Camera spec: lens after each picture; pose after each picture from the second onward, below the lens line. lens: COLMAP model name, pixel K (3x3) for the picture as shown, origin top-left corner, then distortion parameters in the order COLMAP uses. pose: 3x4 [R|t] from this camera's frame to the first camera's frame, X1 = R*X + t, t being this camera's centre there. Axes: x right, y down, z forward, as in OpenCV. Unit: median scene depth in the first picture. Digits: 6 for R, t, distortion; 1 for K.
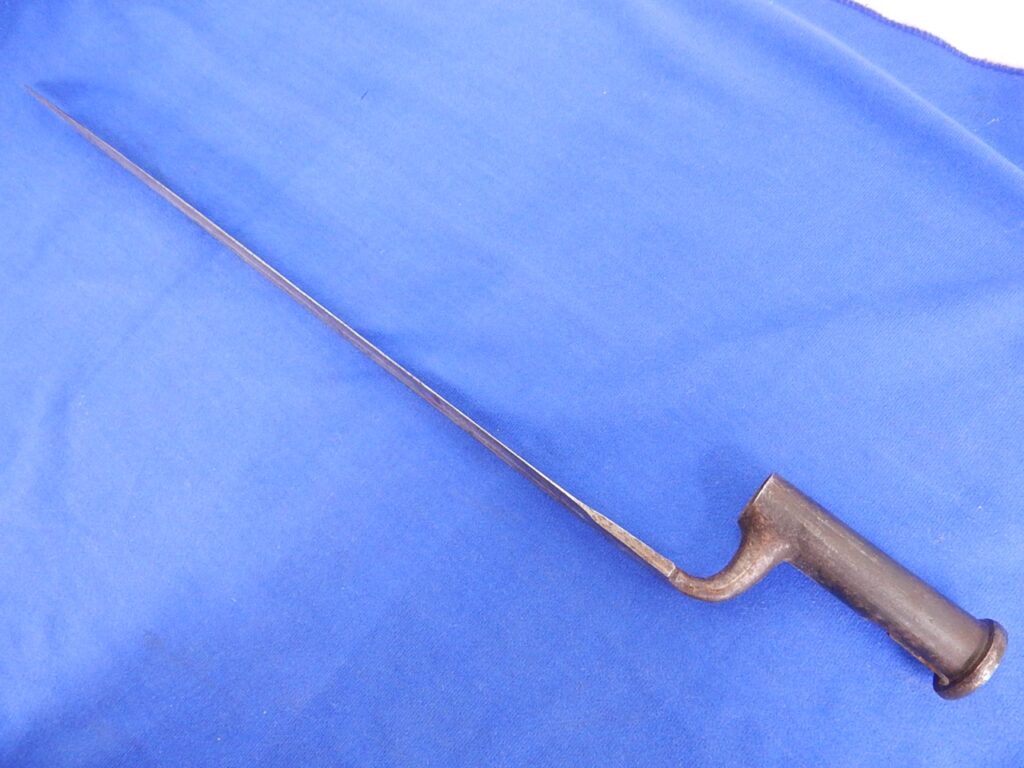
lens RADIAL K [[625.4, 0, 512.9], [0, 625.4, 380.4], [0, 0, 1]] dist [-0.004881, -0.015862]
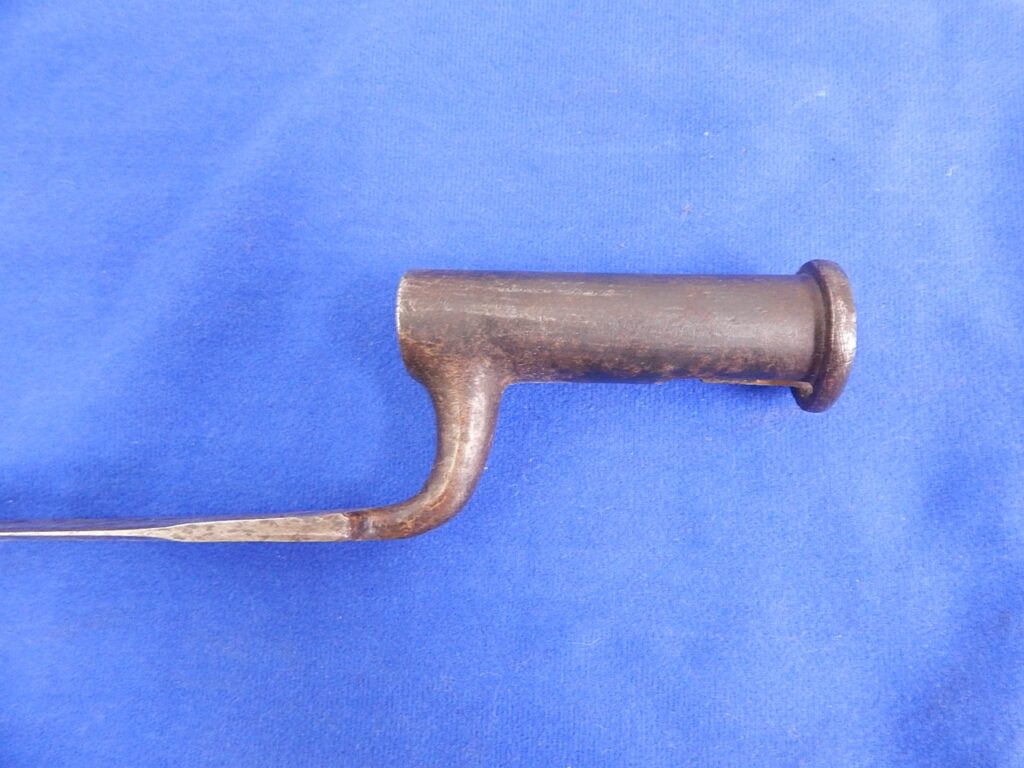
lens RADIAL K [[625.4, 0, 514.5], [0, 625.4, 385.1], [0, 0, 1]] dist [-0.004881, -0.015862]
pose [[0.777623, -0.599806, 0.188506, 0.344496], [0.581125, 0.800123, 0.148654, 0.214912], [-0.239992, -0.006051, 0.970756, 0.449924]]
